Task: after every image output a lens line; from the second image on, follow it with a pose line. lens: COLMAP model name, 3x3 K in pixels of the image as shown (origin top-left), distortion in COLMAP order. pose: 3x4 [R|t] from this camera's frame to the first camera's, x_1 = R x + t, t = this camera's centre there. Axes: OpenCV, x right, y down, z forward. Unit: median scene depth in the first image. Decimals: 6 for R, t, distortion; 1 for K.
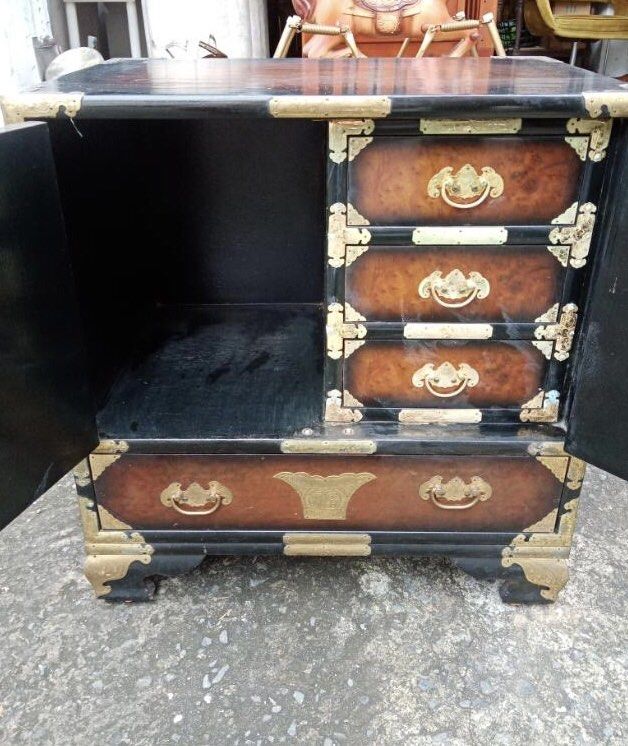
lens RADIAL K [[721.0, 0, 312.4], [0, 721.0, 297.3], [0, 0, 1]] dist [0.001995, -0.014067]
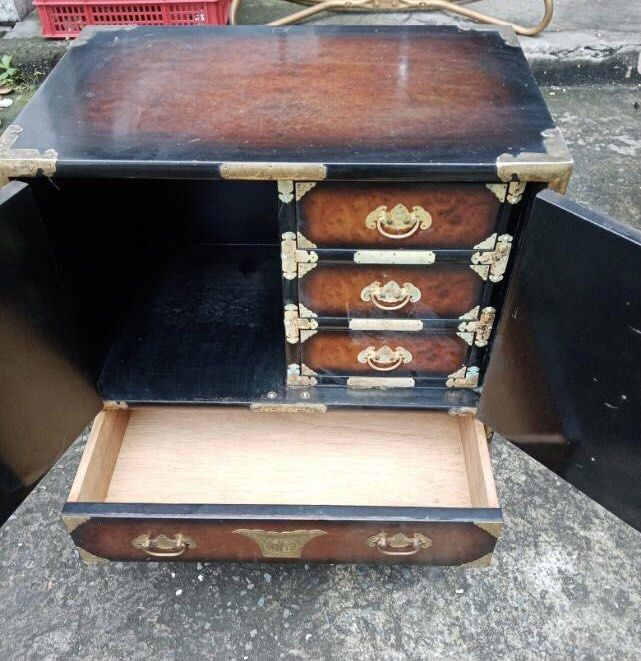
lens RADIAL K [[730.9, 0, 320.3], [0, 730.9, 334.1], [0, 0, 1]] dist [0.001749, 0.000000]
pose [[0.999761, 0.011201, -0.018753, 0.100201], [-0.004412, 0.944370, 0.328854, -0.328275], [0.021394, -0.328693, 0.944194, -0.144633]]
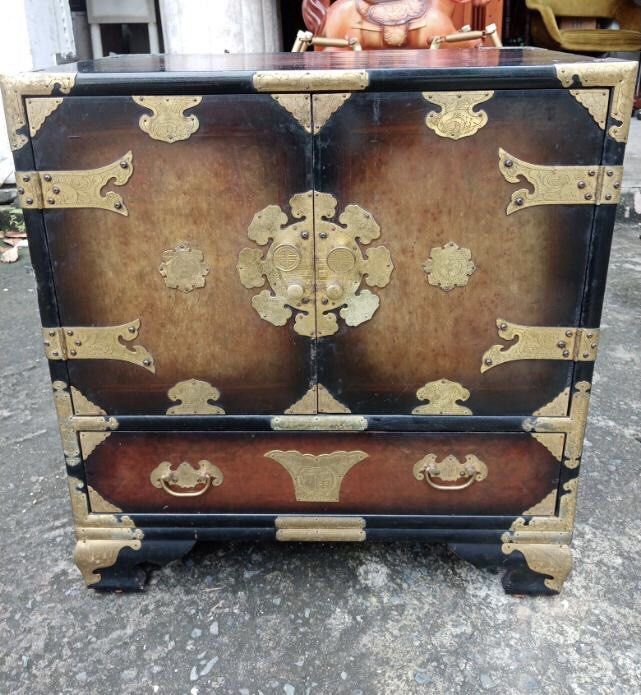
lens RADIAL K [[719.3, 0, 315.8], [0, 719.3, 235.2], [0, 0, 1]] dist [-0.008159, 0.000000]
pose [[0.999627, -0.009119, -0.025724, 0.045727], [0.006266, 0.994035, -0.108884, 0.058594], [0.026564, 0.108683, 0.993722, -0.008112]]
